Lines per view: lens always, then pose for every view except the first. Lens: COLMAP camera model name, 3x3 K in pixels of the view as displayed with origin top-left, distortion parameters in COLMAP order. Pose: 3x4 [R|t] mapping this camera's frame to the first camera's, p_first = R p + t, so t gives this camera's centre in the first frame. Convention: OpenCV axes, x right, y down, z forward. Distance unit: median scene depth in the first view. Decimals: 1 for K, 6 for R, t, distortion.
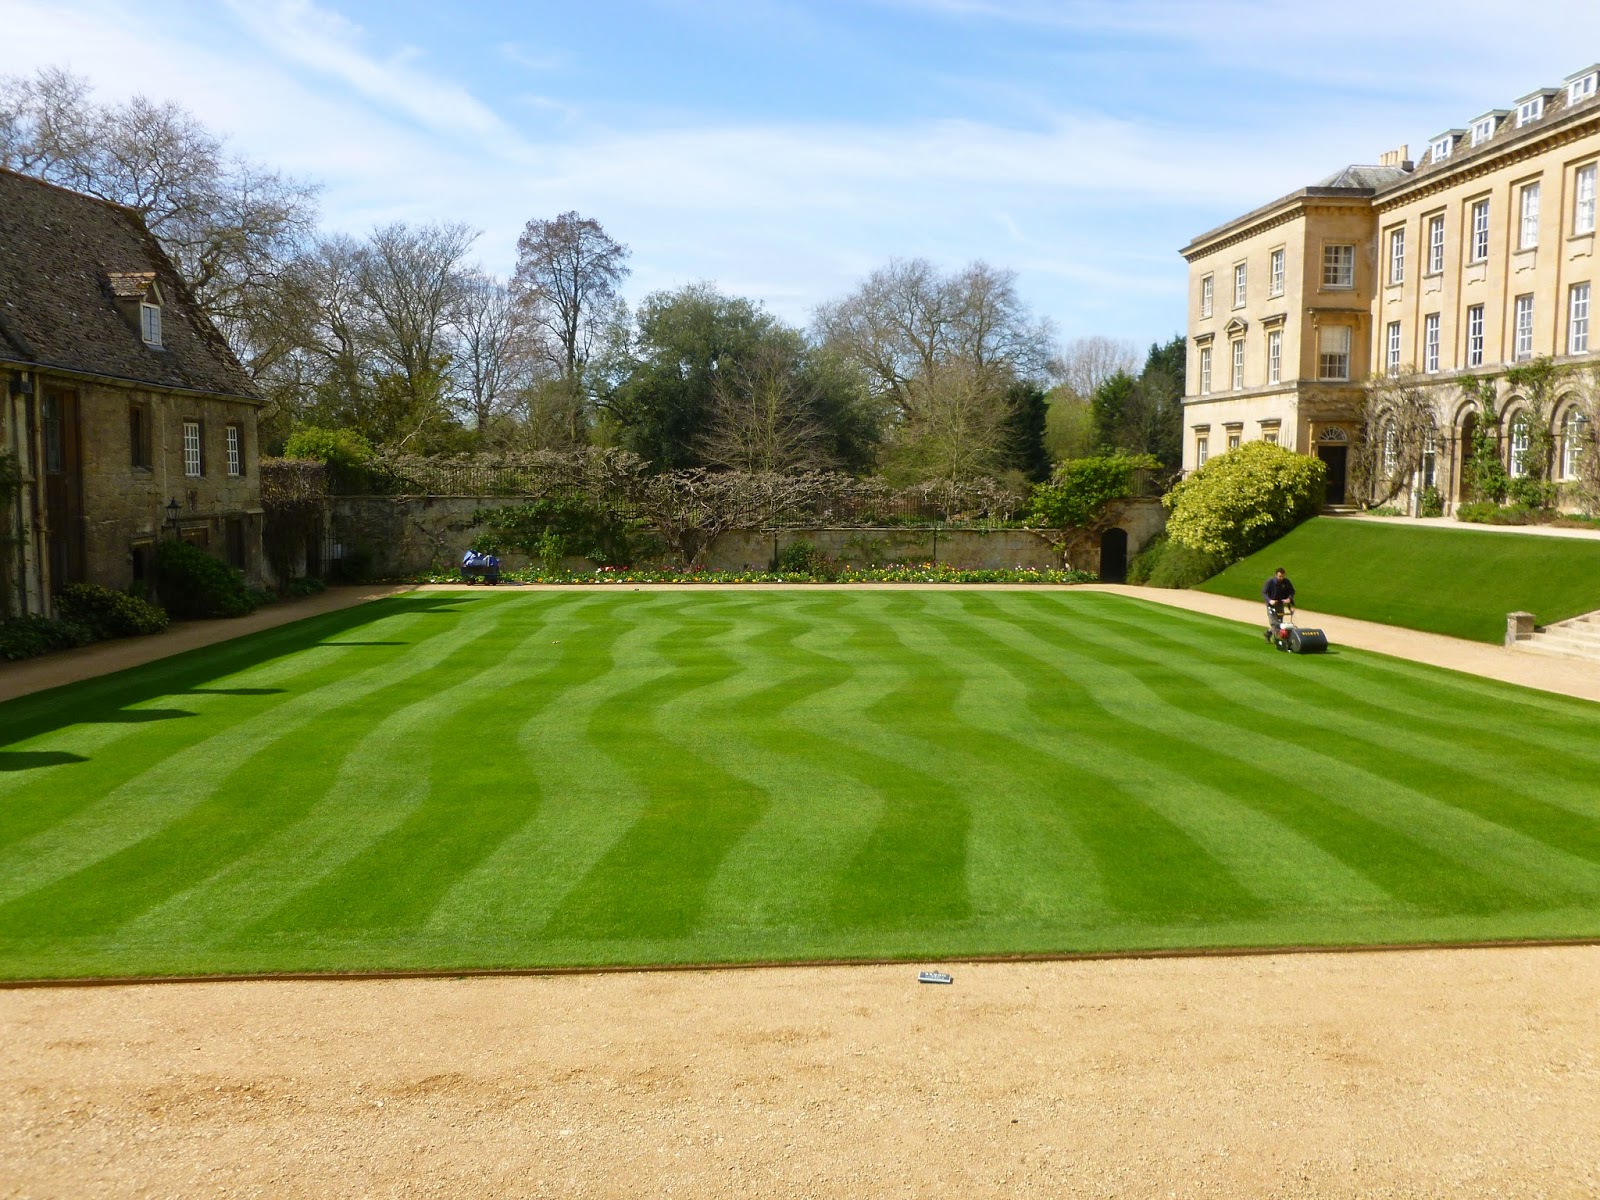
lens RADIAL K [[1382.6, 0, 801.2], [0, 1382.6, 595.4], [0, 0, 1]] dist [0.012348, -0.019514]
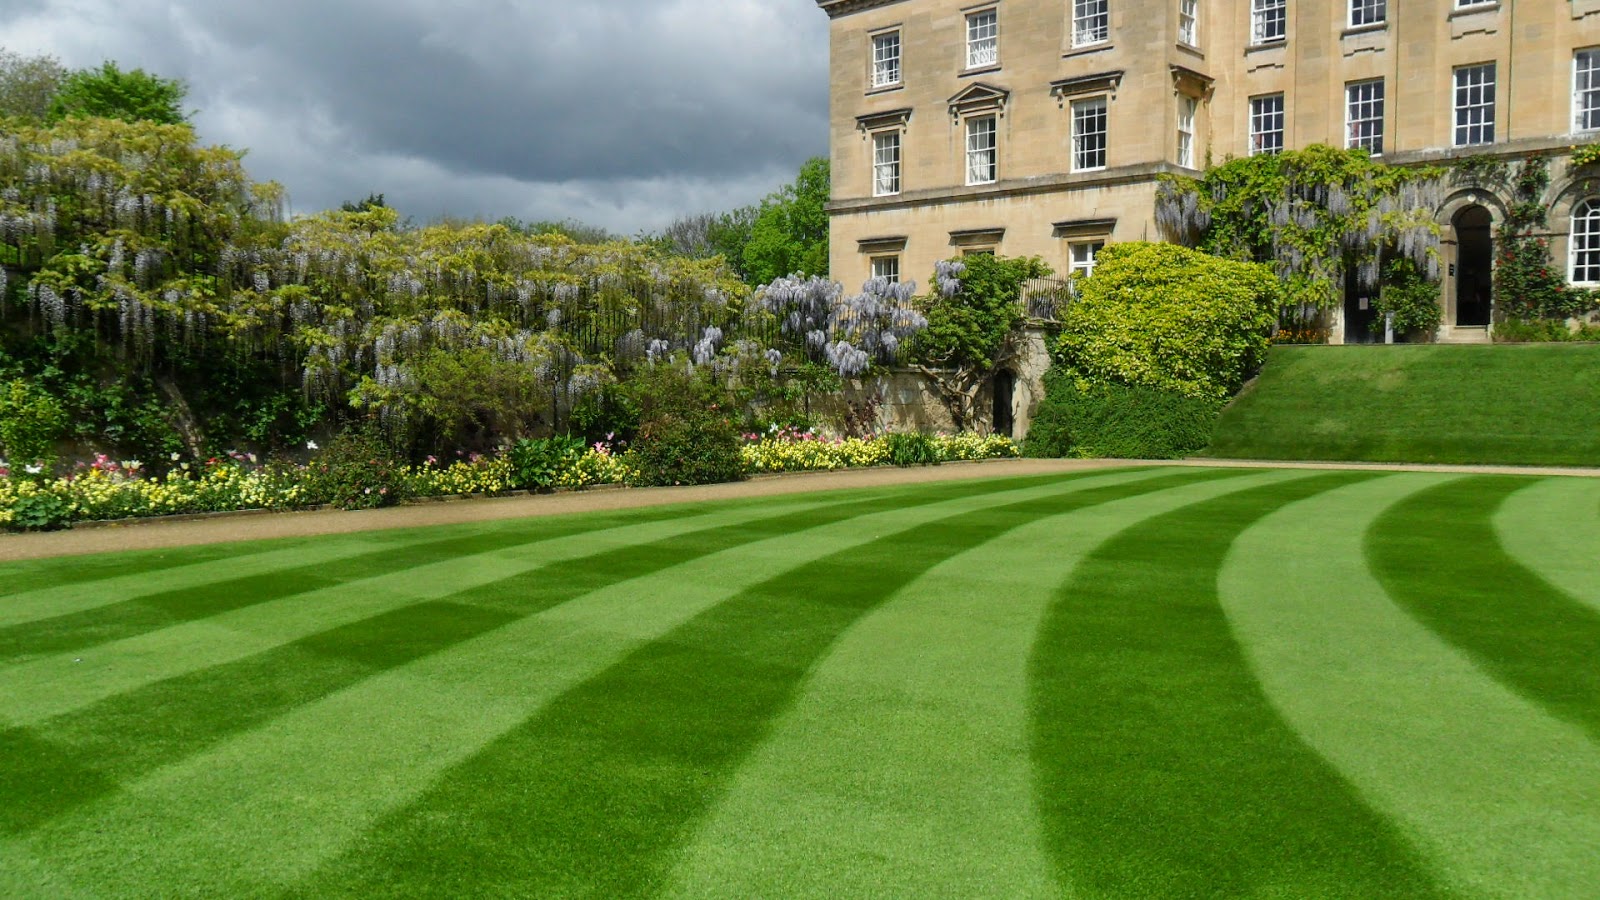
lens RADIAL K [[1331.5, 0, 805.1], [0, 1331.5, 453.9], [0, 0, 1]] dist [-0.024275, 0.005703]
pose [[0.746251, -0.041311, 0.664382, -0.249882], [0.060448, 0.998154, -0.005833, -0.012928], [-0.662915, 0.044513, 0.747370, 0.640376]]
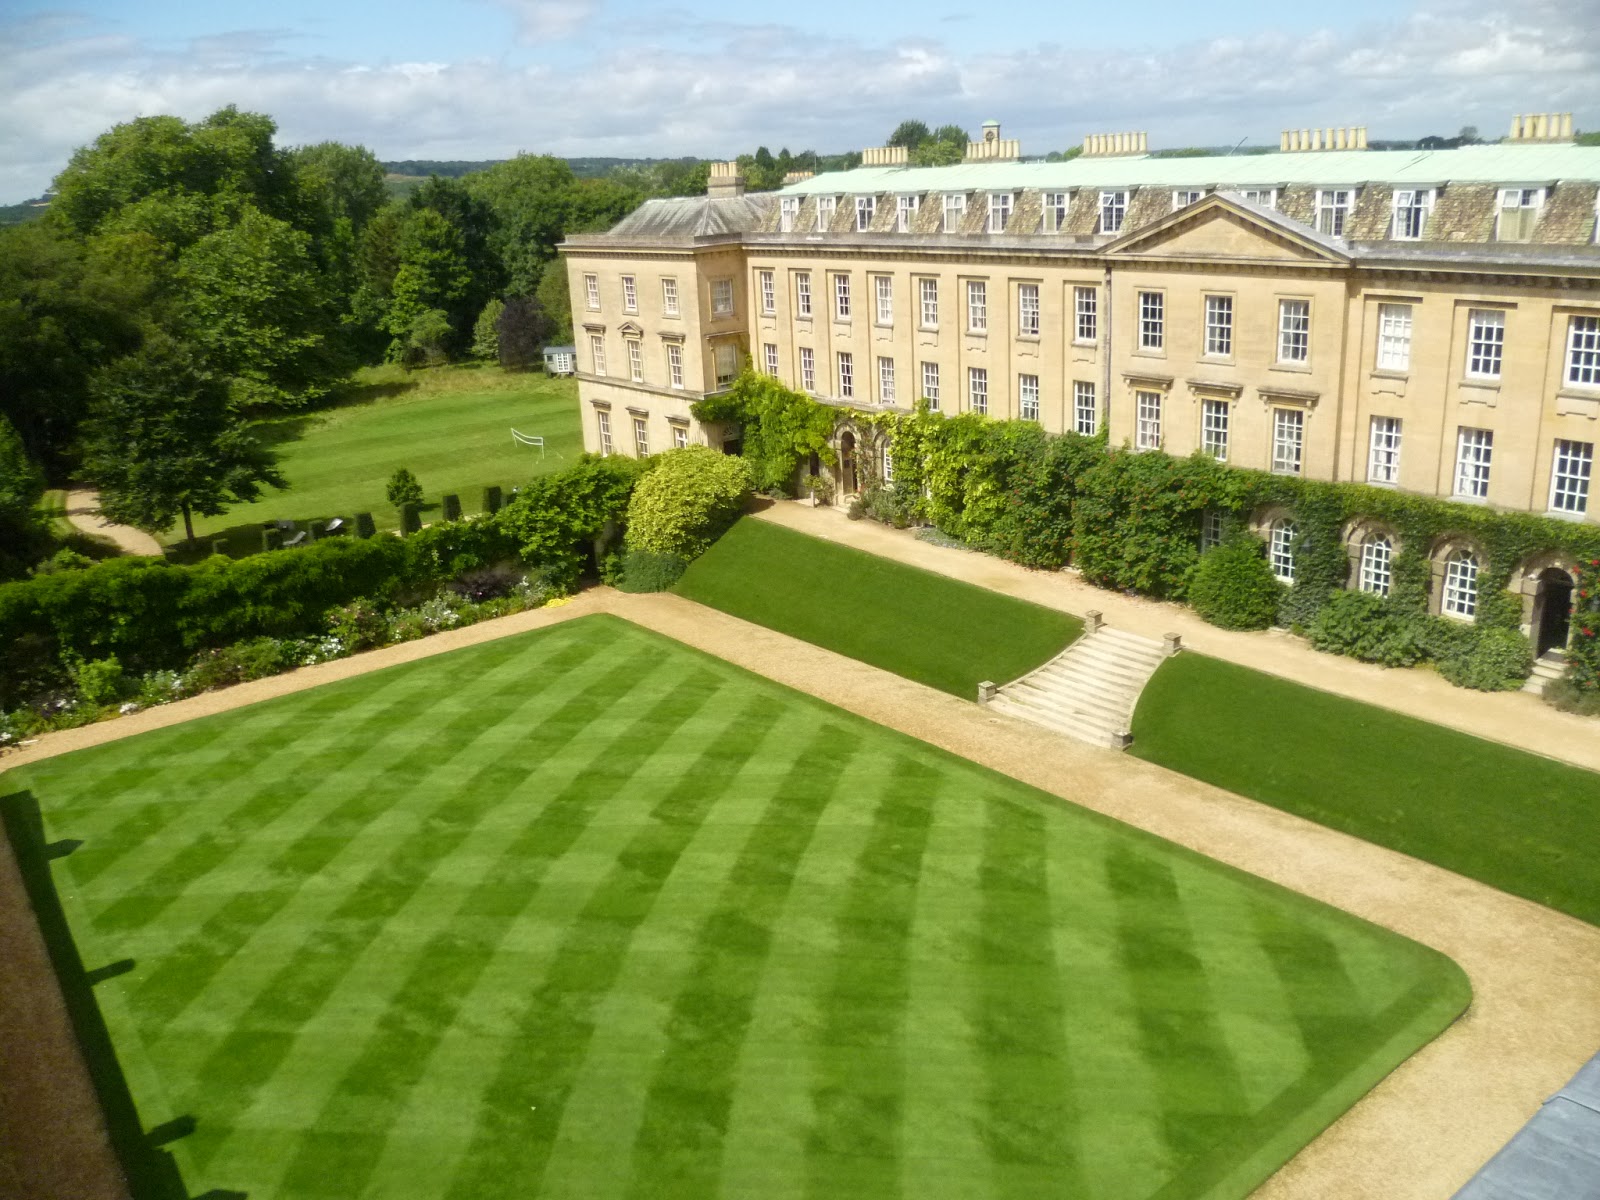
lens RADIAL K [[1335.2, 0, 810.7], [0, 1335.2, 608.9], [0, 0, 1]] dist [-0.110020, 0.048339]
pose [[0.829366, -0.214791, 0.515769, -0.221739], [0.102165, 0.965887, 0.237959, -0.251162], [-0.549286, -0.144661, 0.823018, -0.055500]]
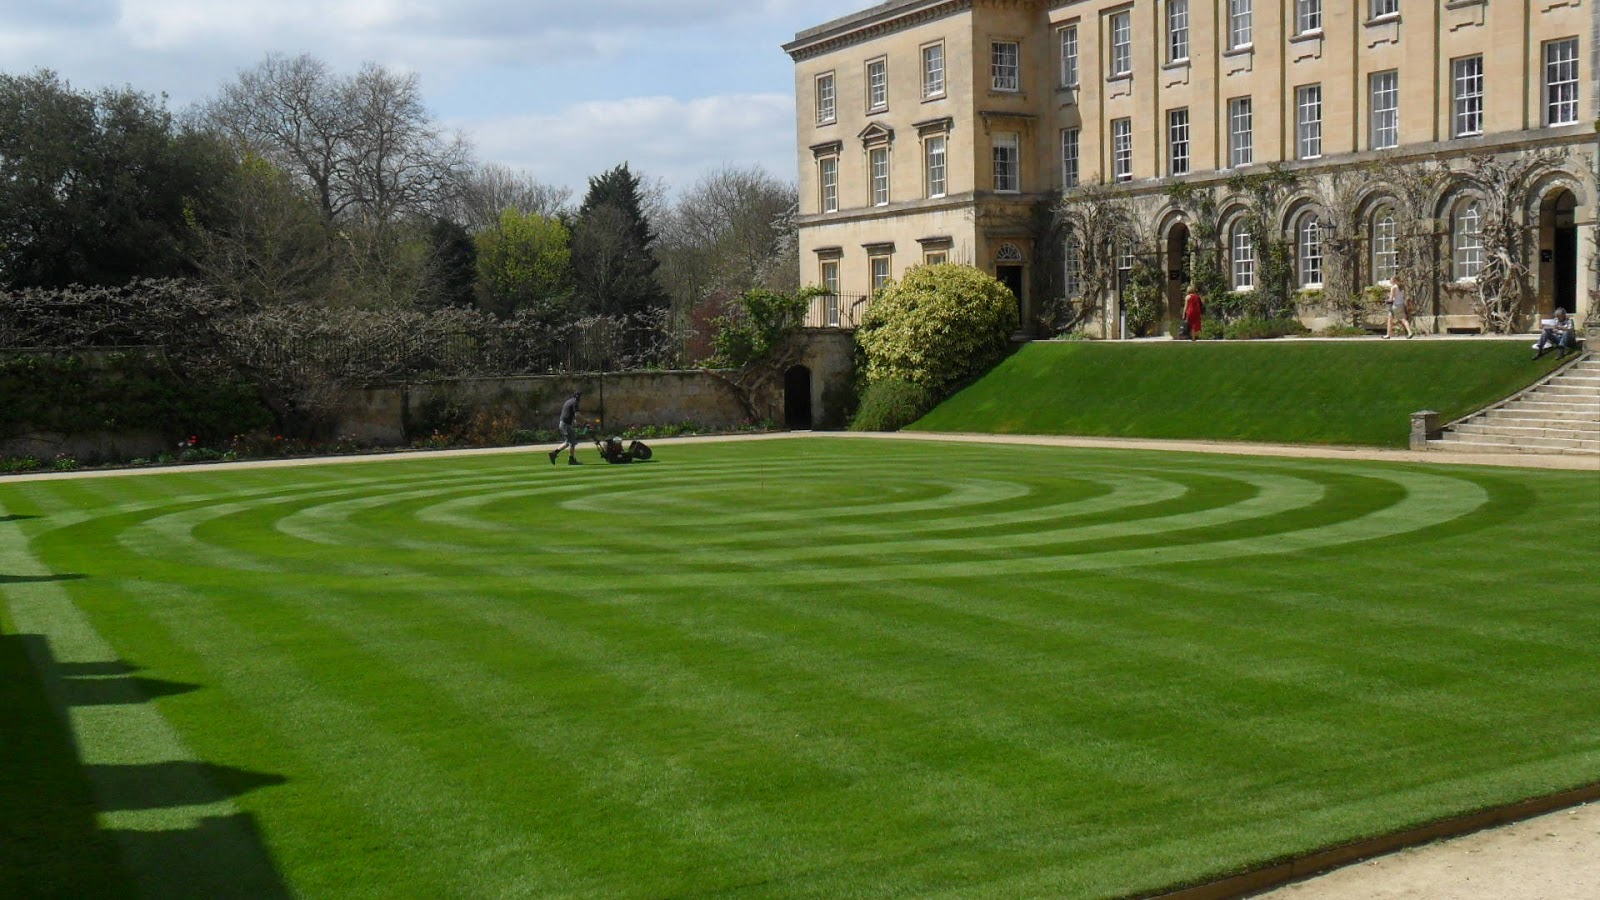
lens RADIAL K [[1718.1, 0, 801.5], [0, 1718.1, 450.1], [0, 0, 1]] dist [0.020693, 0.000000]
pose [[0.909221, -0.057508, 0.412323, -0.214456], [0.066557, 0.997754, -0.007606, 0.011270], [-0.410959, 0.034359, 0.911006, 0.046777]]
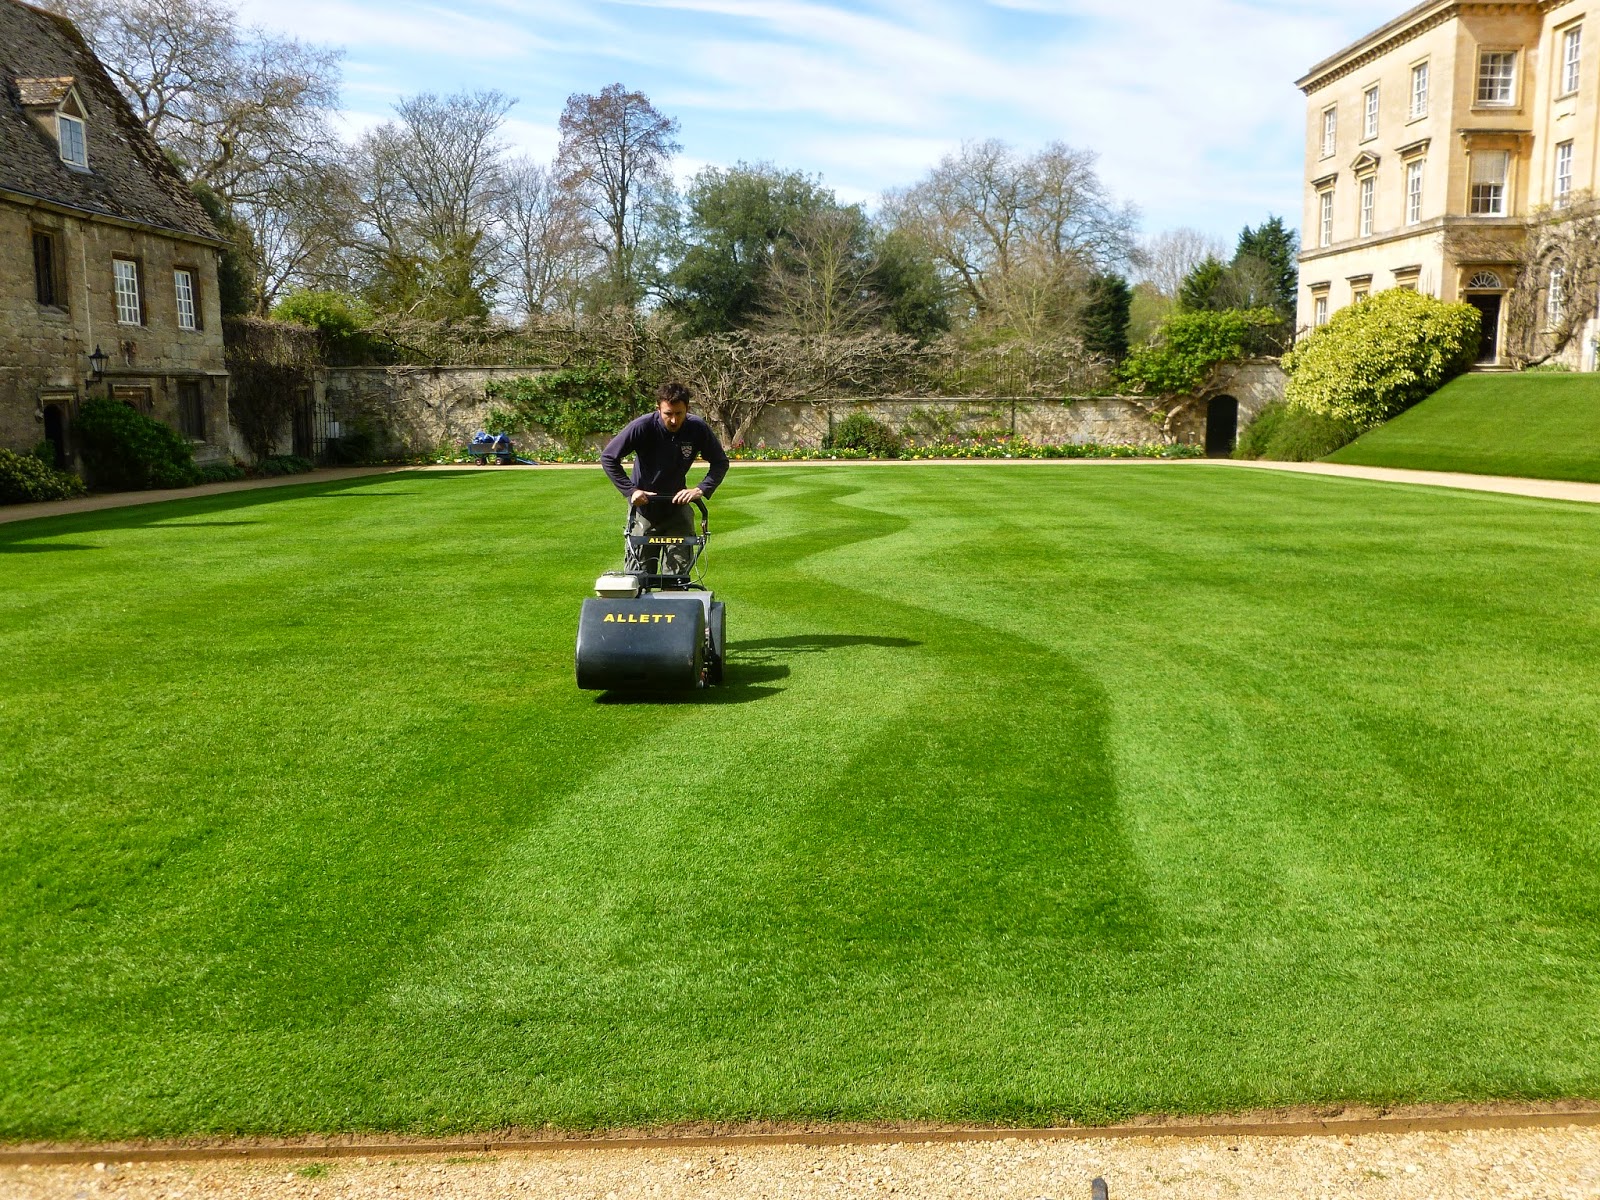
lens RADIAL K [[1382.6, 0, 793.1], [0, 1382.6, 592.4], [0, 0, 1]] dist [0.012348, -0.019514]
pose [[0.998299, -0.006007, -0.057998, 0.008807], [0.009371, 0.998277, 0.057920, 0.022617], [0.057550, -0.058365, 0.996635, 0.122500]]
